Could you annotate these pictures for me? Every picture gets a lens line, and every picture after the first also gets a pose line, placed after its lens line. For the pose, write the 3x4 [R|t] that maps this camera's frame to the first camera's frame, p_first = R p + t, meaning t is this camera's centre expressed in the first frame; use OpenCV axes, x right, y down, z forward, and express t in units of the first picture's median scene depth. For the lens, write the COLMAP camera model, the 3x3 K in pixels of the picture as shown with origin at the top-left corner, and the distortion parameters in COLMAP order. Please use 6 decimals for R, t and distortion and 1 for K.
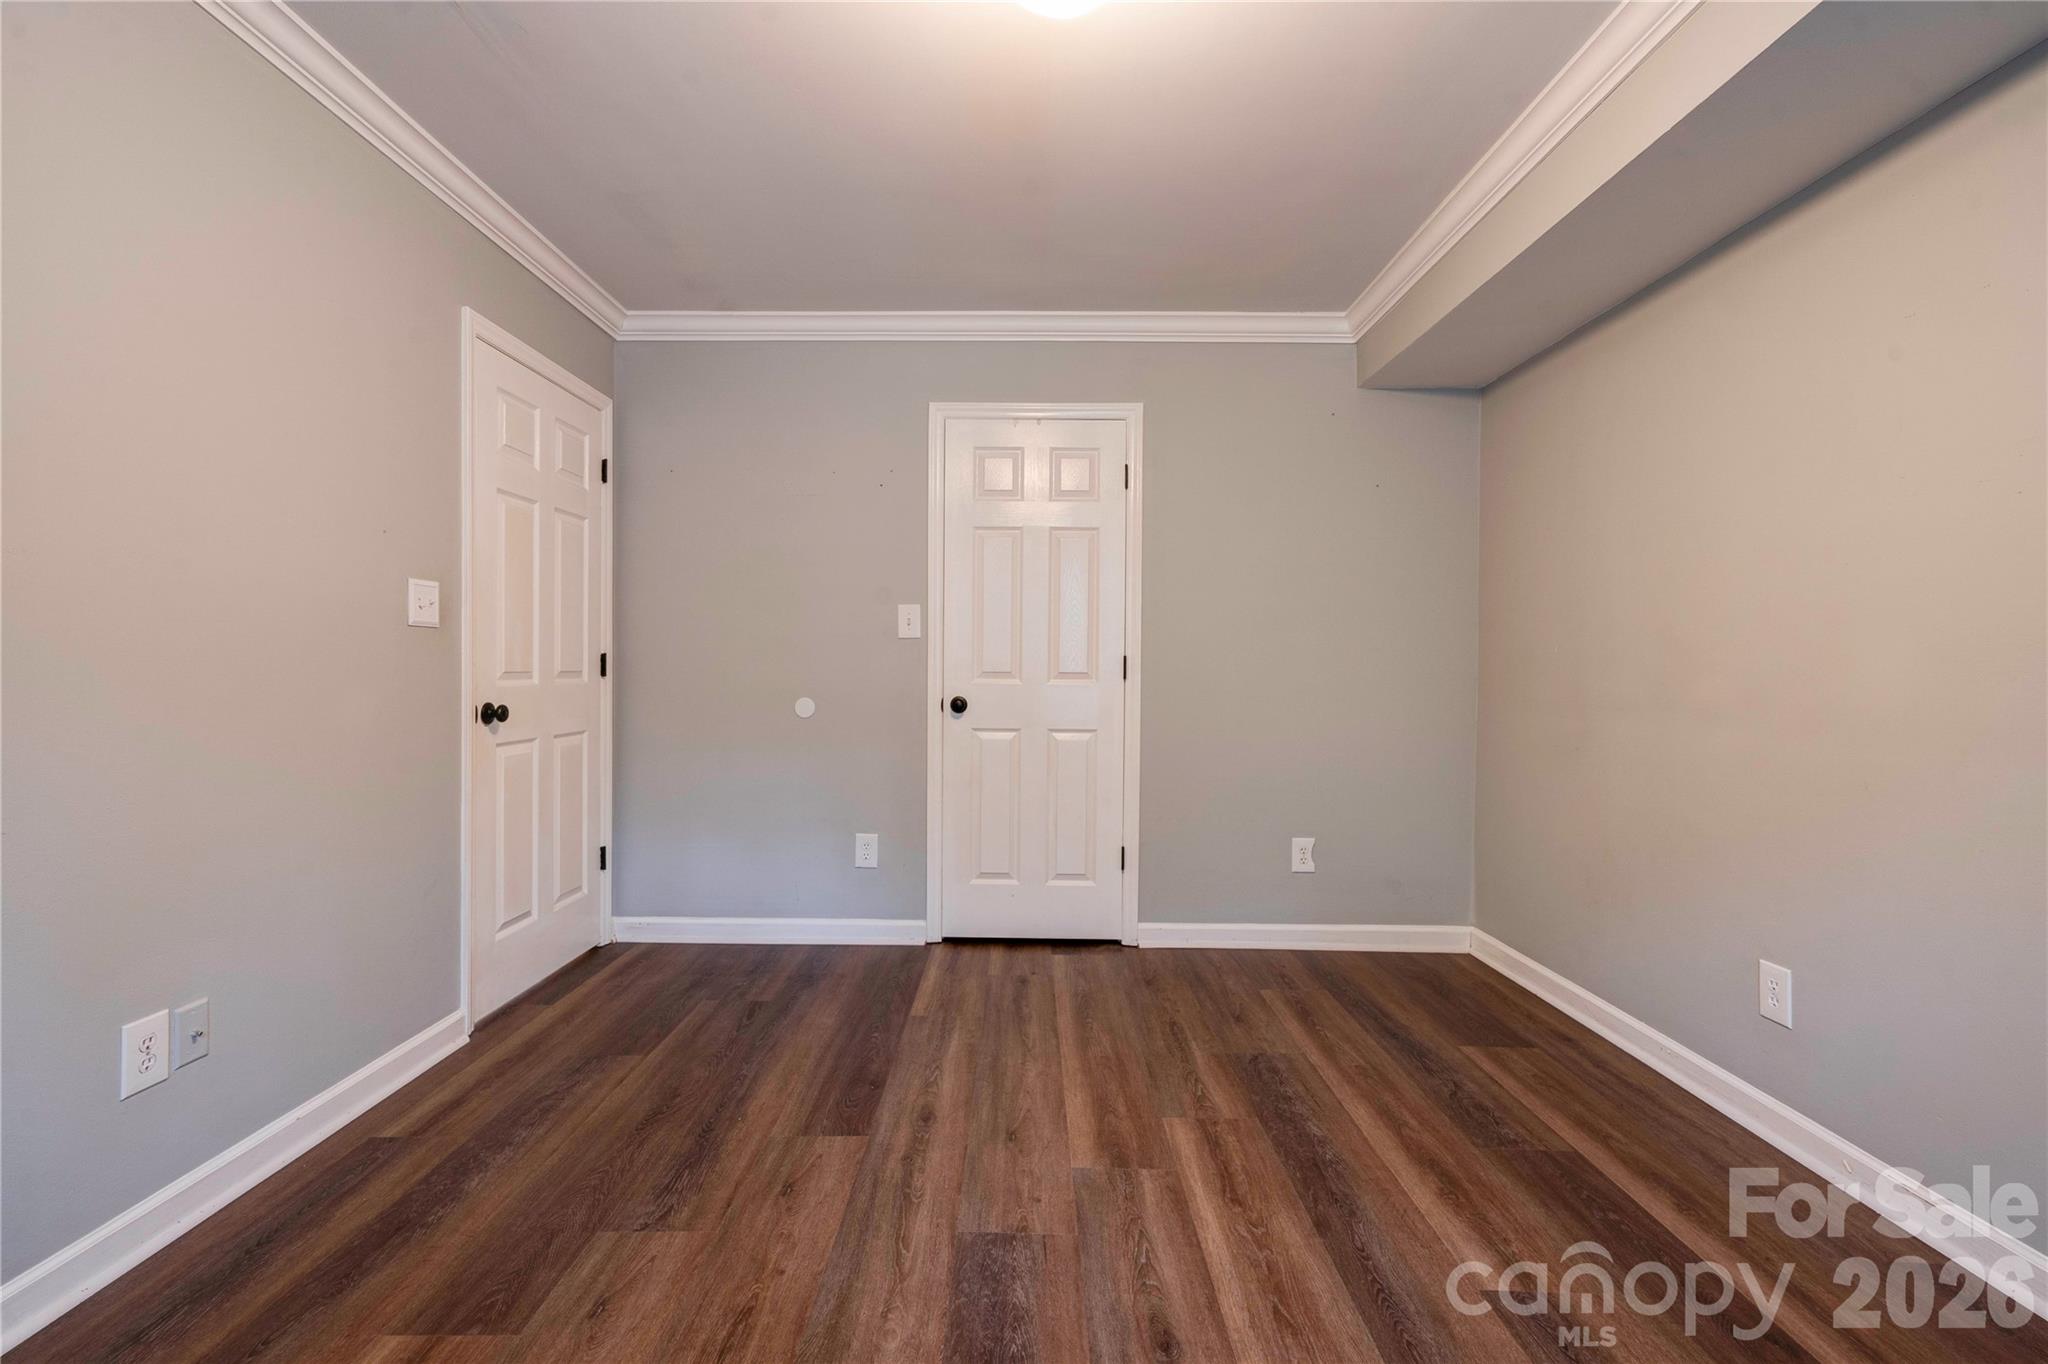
lens RADIAL K [[940.0, 0, 1015.1], [0, 940.0, 675.0], [0, 0, 1]] dist [-0.003328, 0.011850]
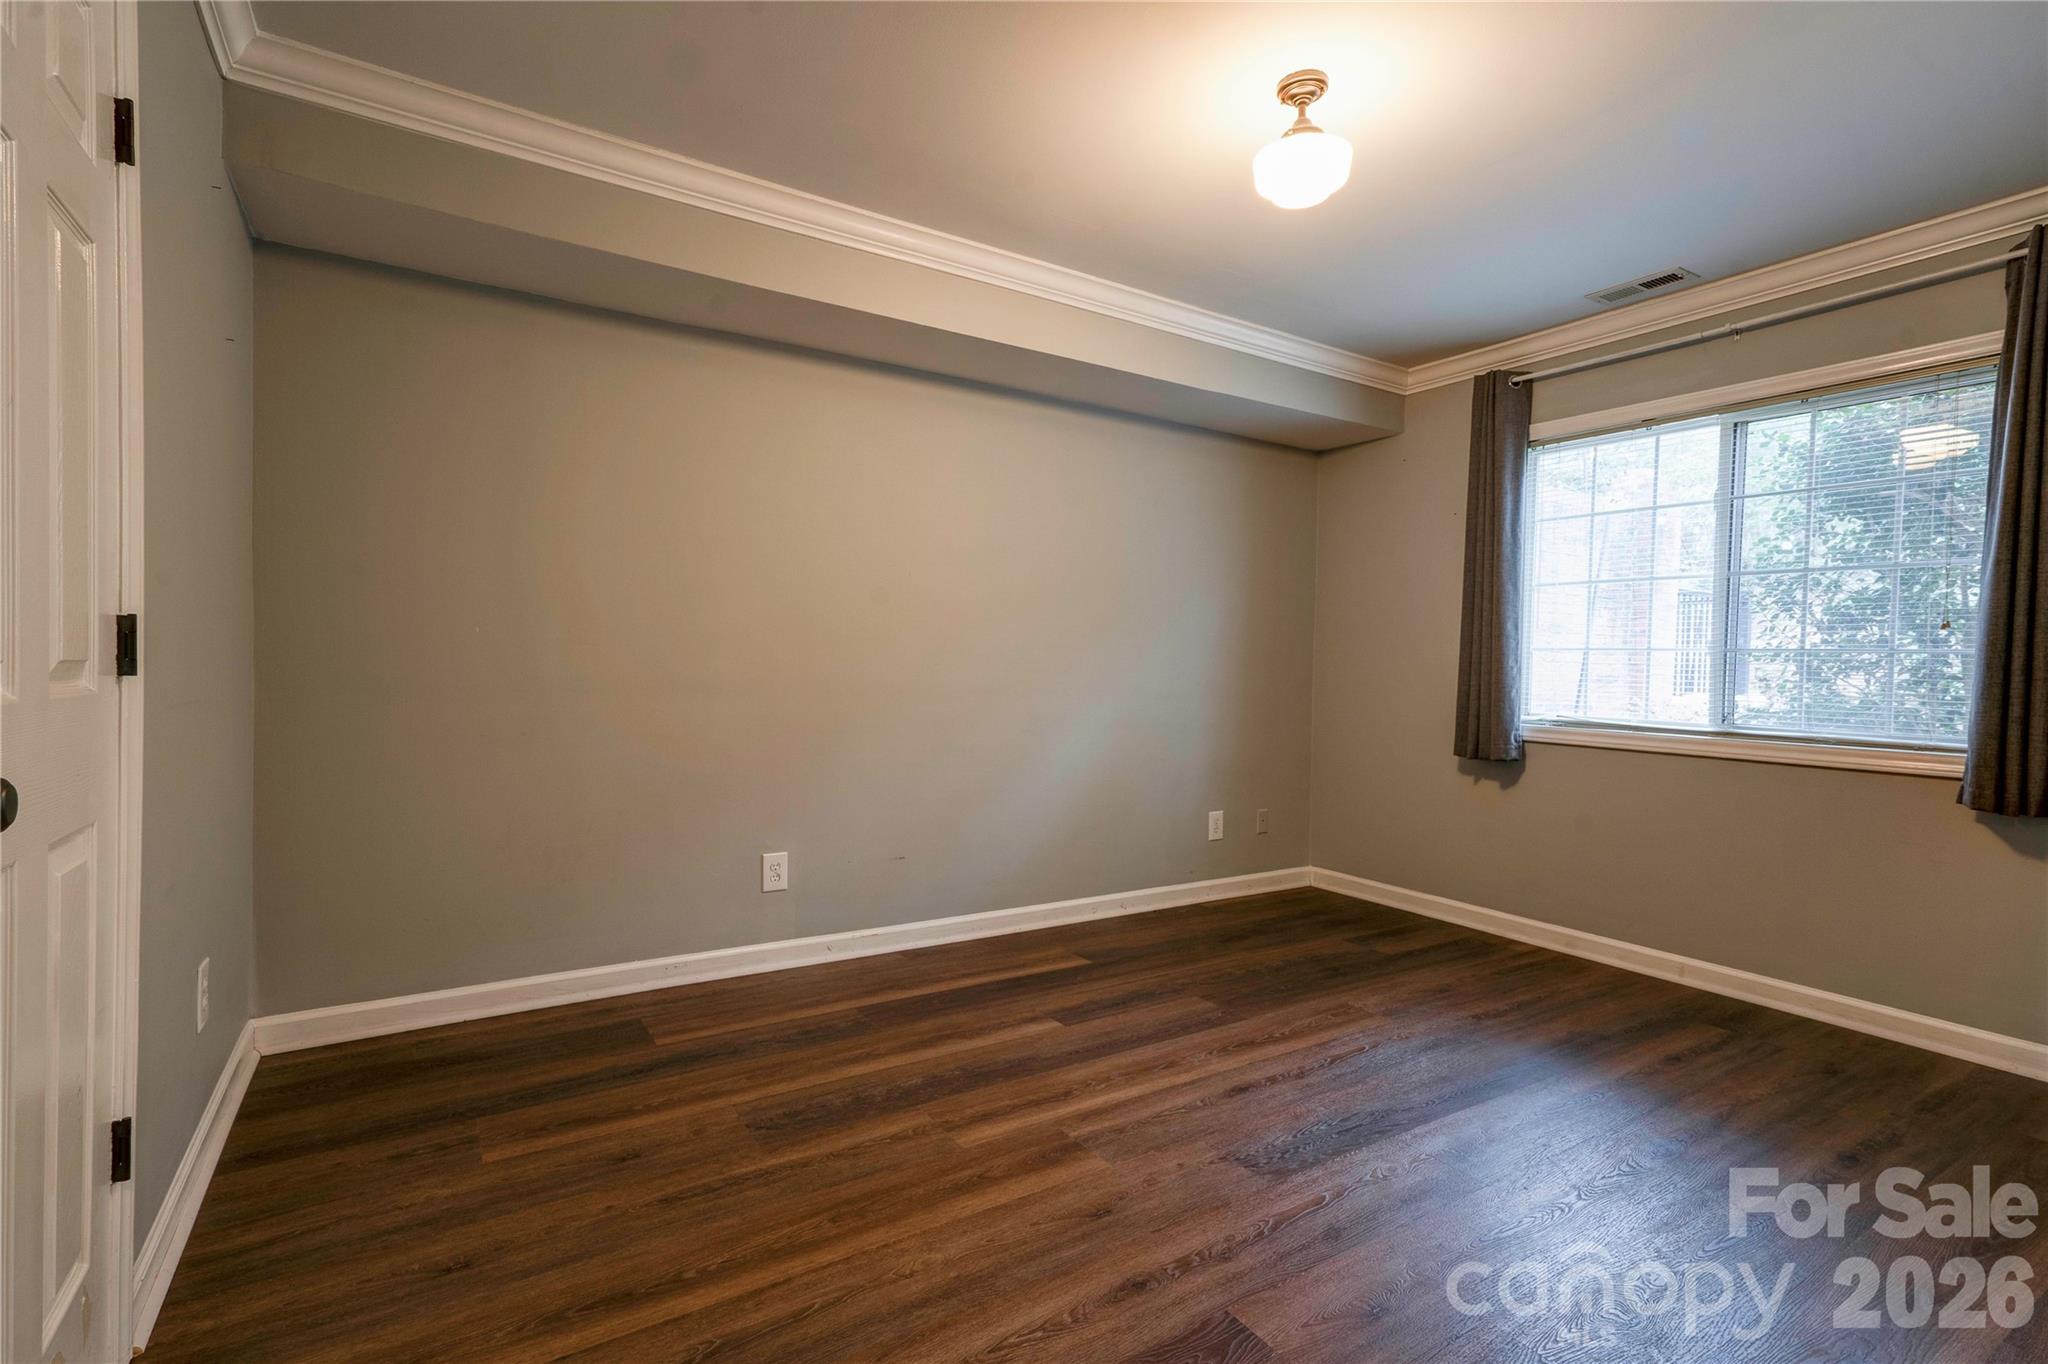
lens RADIAL K [[940.0, 0, 1015.1], [0, 940.0, 675.0], [0, 0, 1]] dist [-0.003328, 0.011850]
pose [[-0.544642, -0.028583, 0.838181, -0.637747], [-0.018803, 0.999584, 0.021869, -0.016215], [-0.838458, -0.003849, -0.544953, 1.472081]]
